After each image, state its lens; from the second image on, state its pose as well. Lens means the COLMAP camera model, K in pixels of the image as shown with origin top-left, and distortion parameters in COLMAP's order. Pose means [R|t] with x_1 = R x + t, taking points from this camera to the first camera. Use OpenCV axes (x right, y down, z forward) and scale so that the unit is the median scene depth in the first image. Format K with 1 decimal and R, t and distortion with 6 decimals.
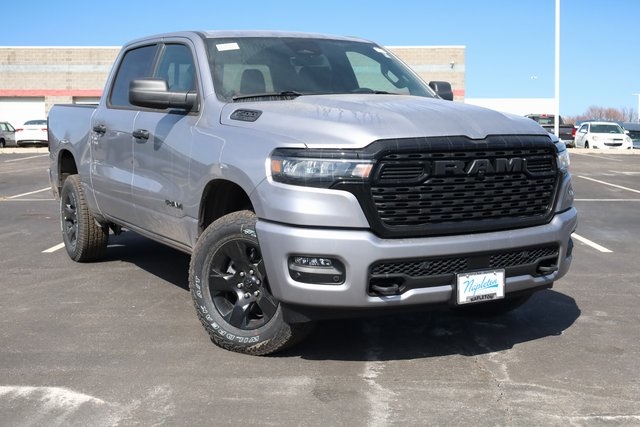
lens RADIAL K [[892.2, 0, 320.0], [0, 892.2, 213.5], [0, 0, 1]] dist [0.024762, 0.064126]
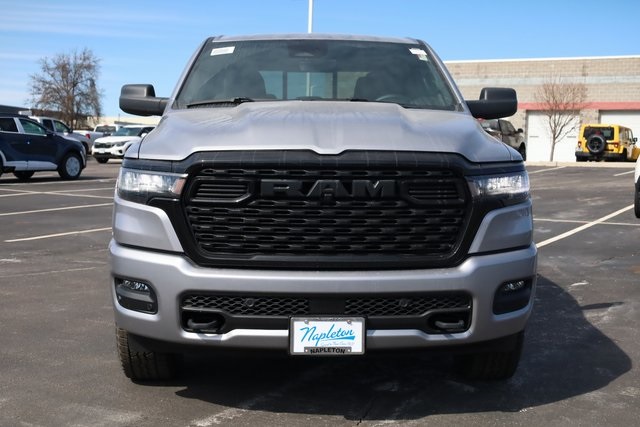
lens RADIAL K [[879.6, 0, 320.0], [0, 879.6, 213.5], [0, 0, 1]] dist [0.006708, 0.089810]
pose [[0.886099, 0.060317, -0.459555, 0.540258], [-0.066475, 0.997784, 0.002784, -0.031532], [0.458705, 0.028082, 0.888145, 0.289017]]
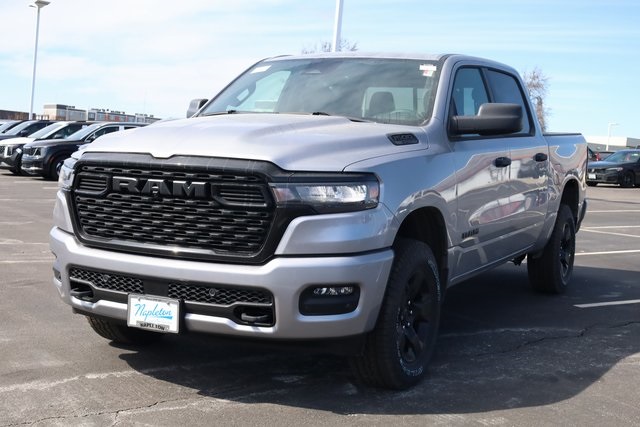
lens RADIAL K [[892.2, 0, 320.0], [0, 892.2, 213.5], [0, 0, 1]] dist [0.024762, 0.064126]
pose [[0.550438, 0.099134, -0.828969, 1.058273], [-0.131880, 0.990783, 0.030916, -0.076141], [0.824394, 0.092307, 0.558439, 0.616957]]
